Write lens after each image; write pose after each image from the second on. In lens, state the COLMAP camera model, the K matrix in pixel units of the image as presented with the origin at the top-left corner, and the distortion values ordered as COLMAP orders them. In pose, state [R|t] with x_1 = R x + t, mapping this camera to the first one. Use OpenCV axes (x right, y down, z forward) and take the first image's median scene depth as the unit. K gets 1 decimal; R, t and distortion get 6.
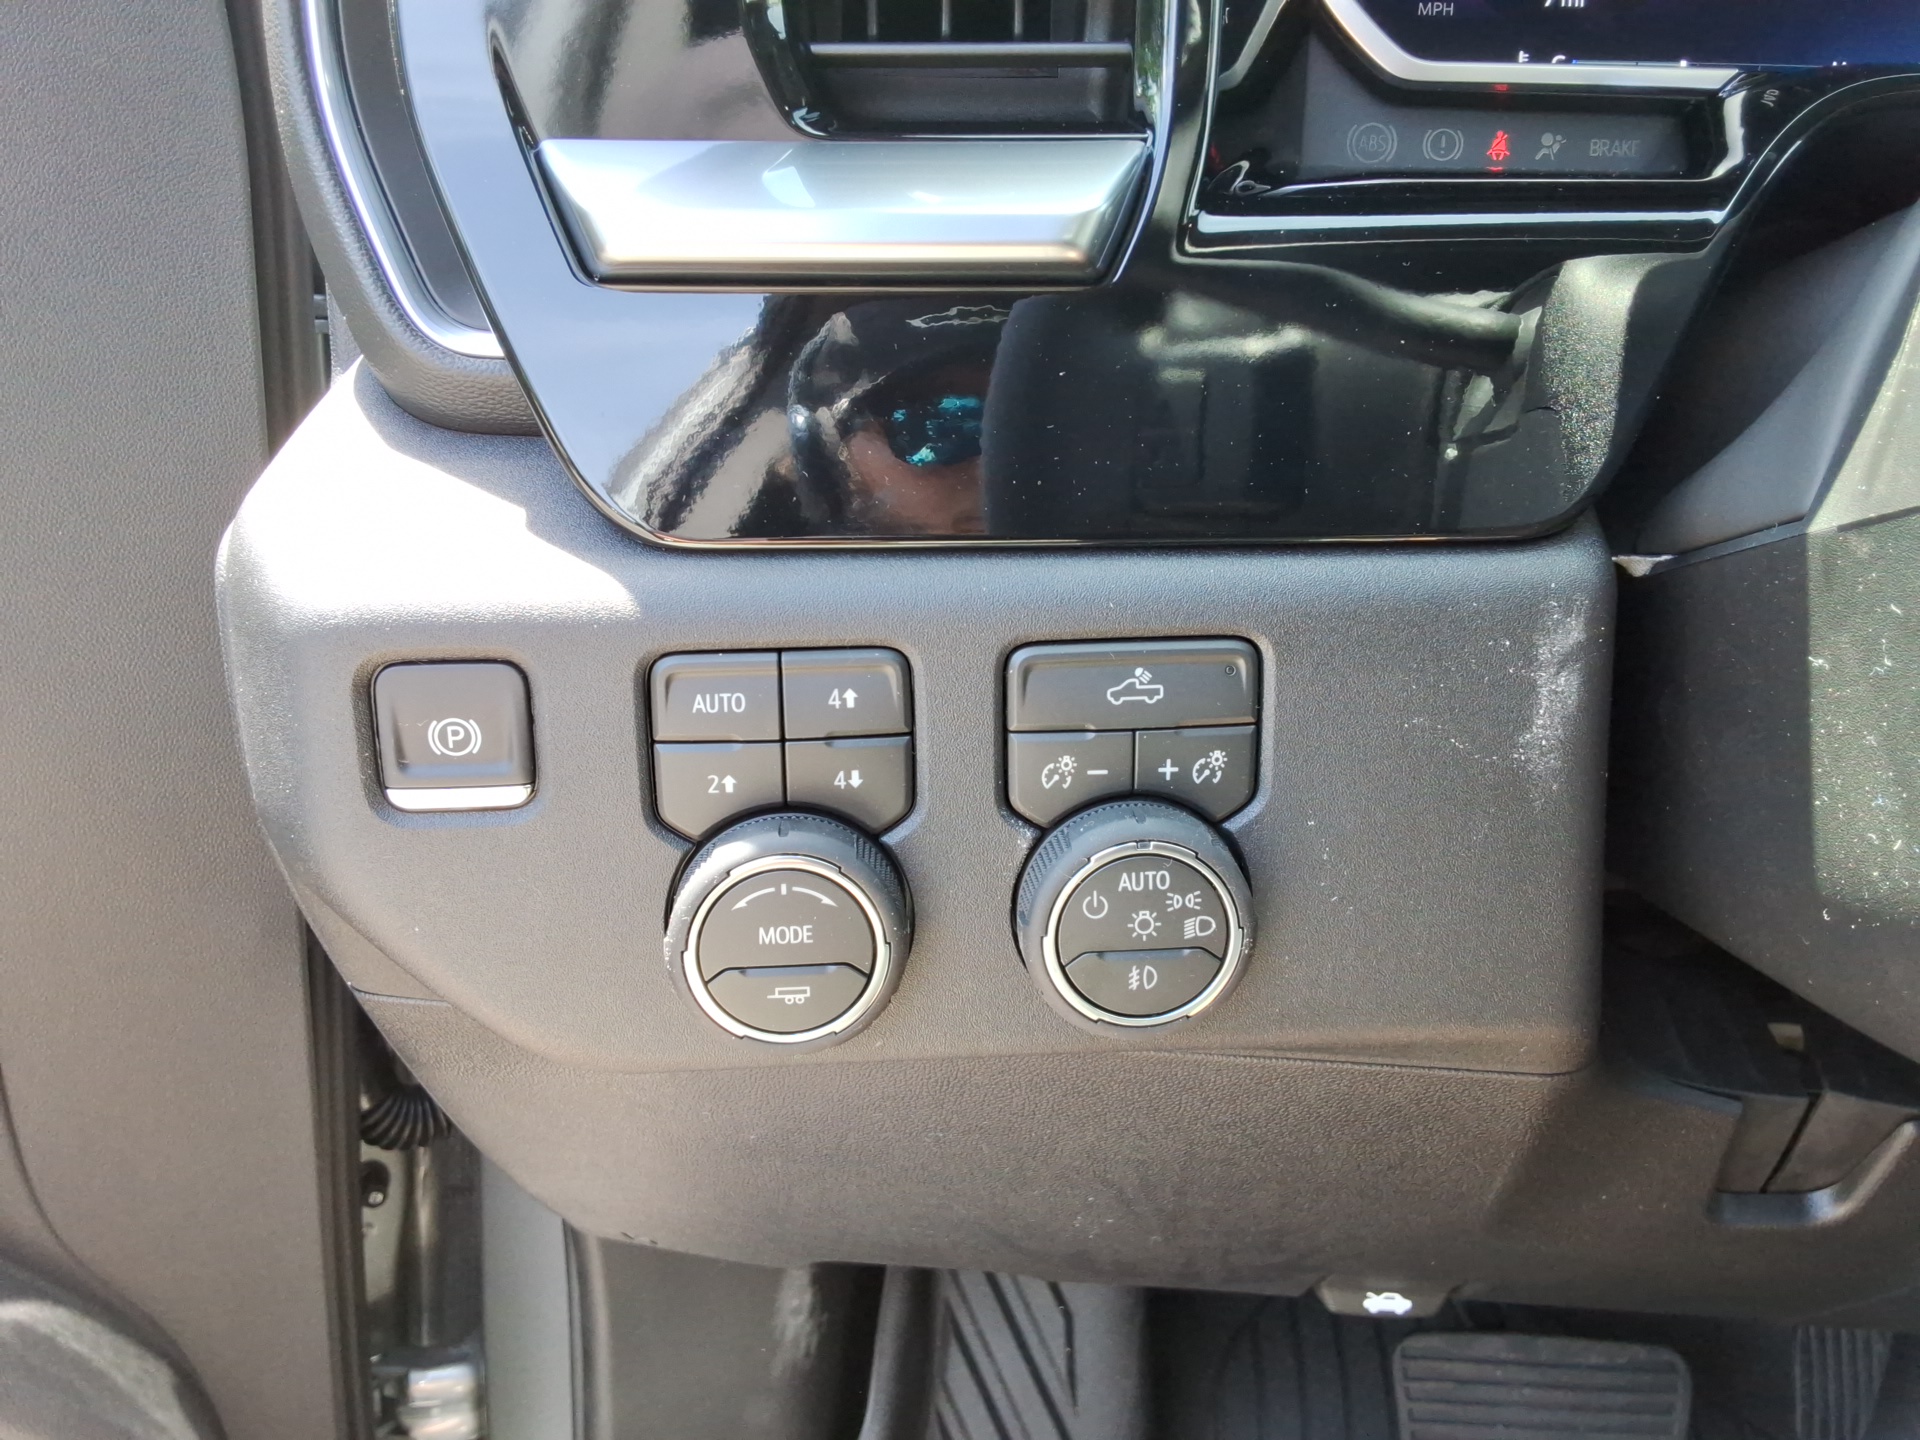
lens RADIAL K [[1545.8, 0, 976.0], [0, 1545.8, 711.7], [0, 0, 1]] dist [0.096714, -0.144862]
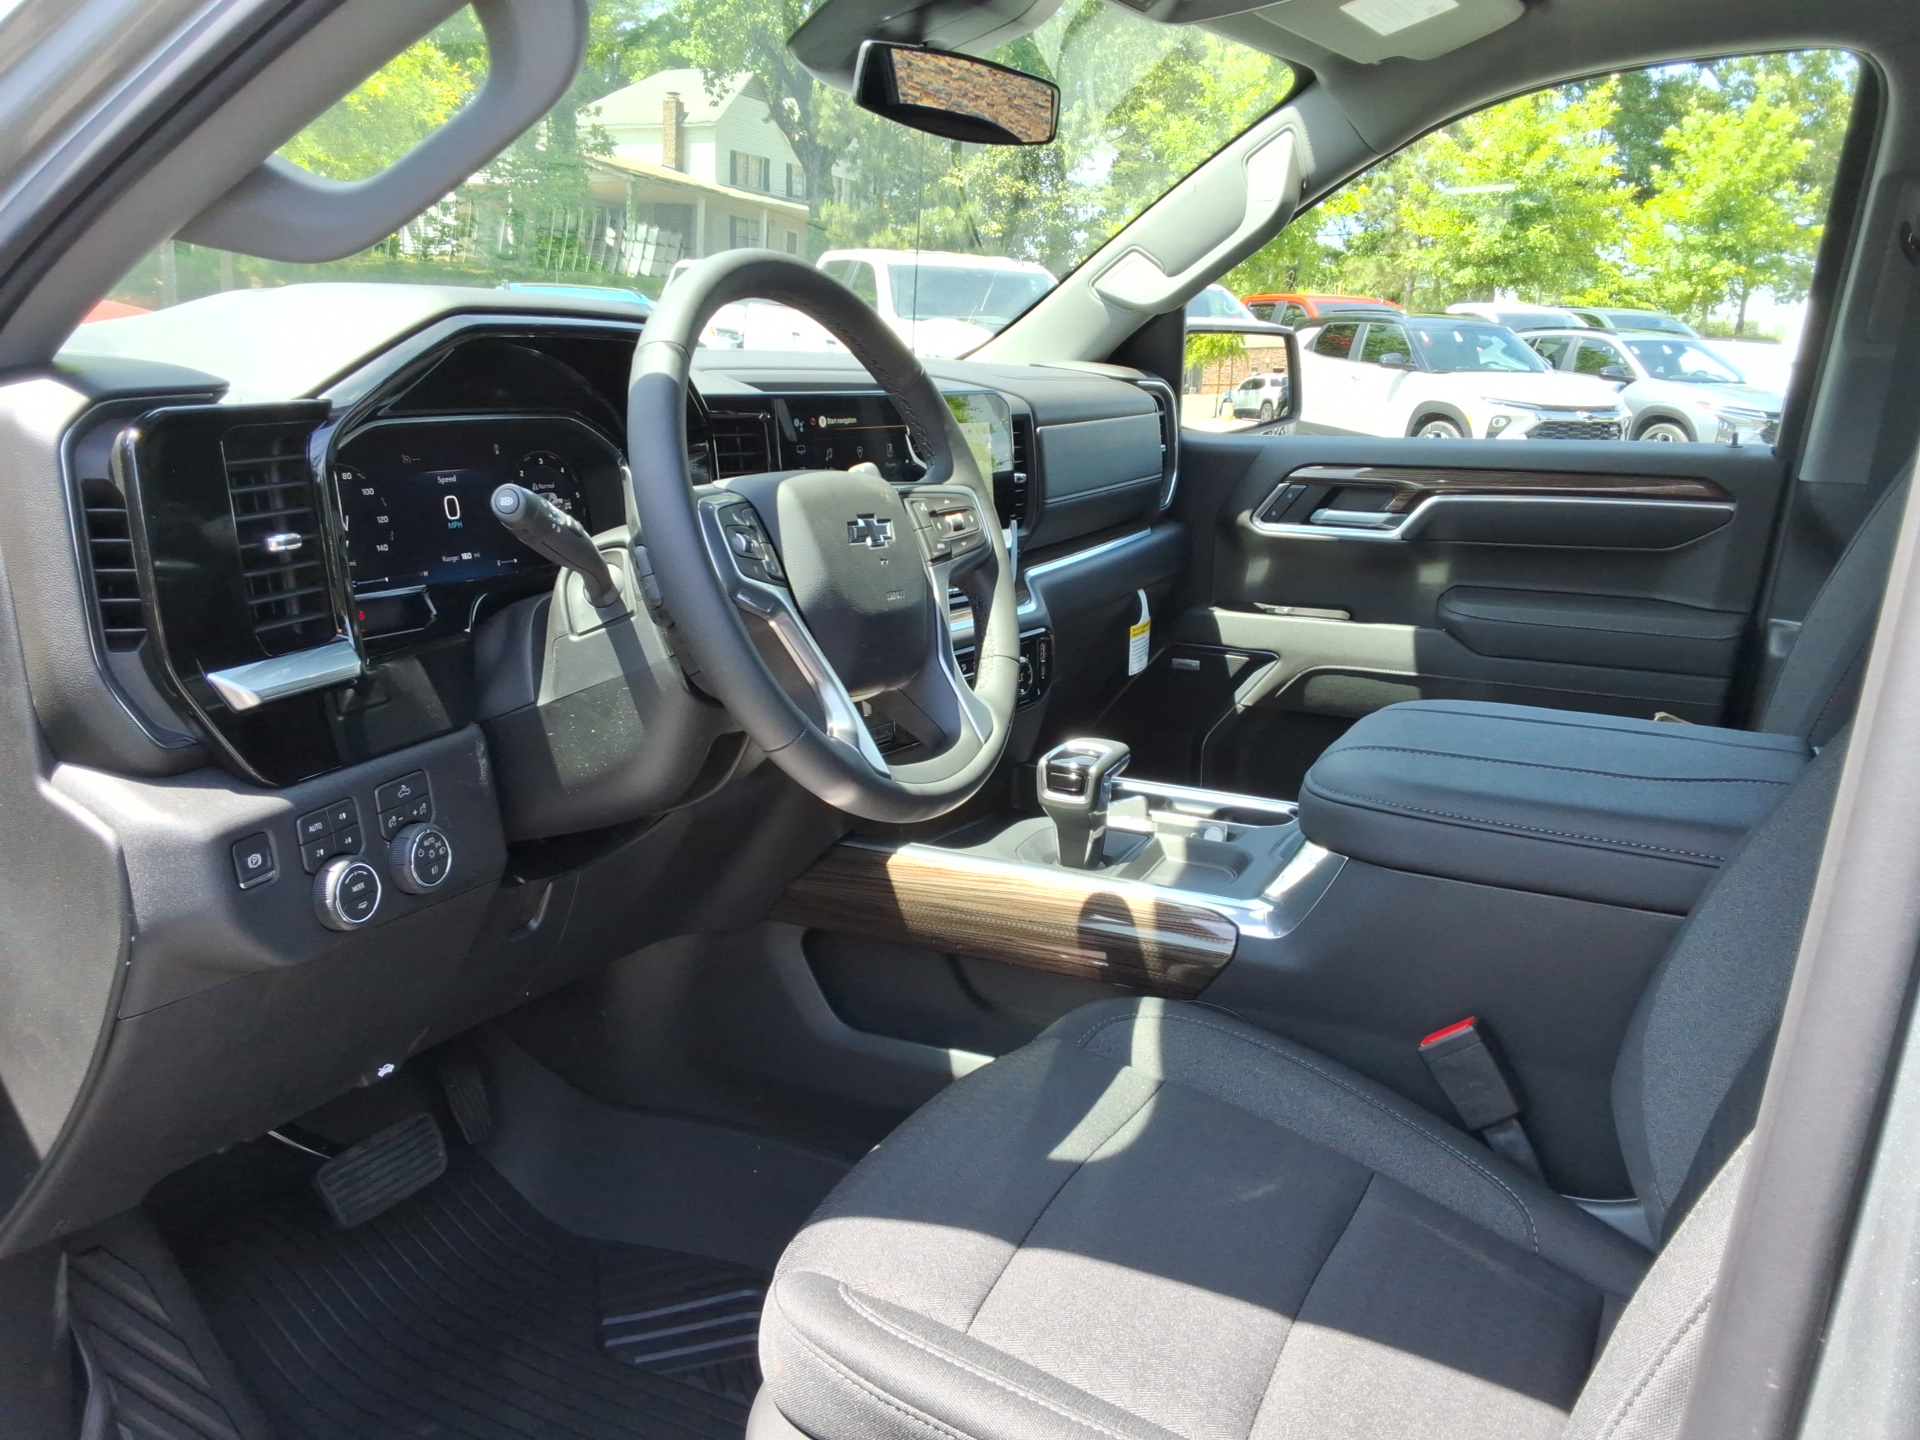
lens RADIAL K [[1545.8, 0, 963.1], [0, 1545.8, 725.1], [0, 0, 1]] dist [0.096714, -0.144862]
pose [[0.391401, -0.211776, 0.895520, -2.446197], [0.326104, 0.941924, 0.080221, -0.024632], [-0.860501, 0.260634, 0.437731, -1.584540]]
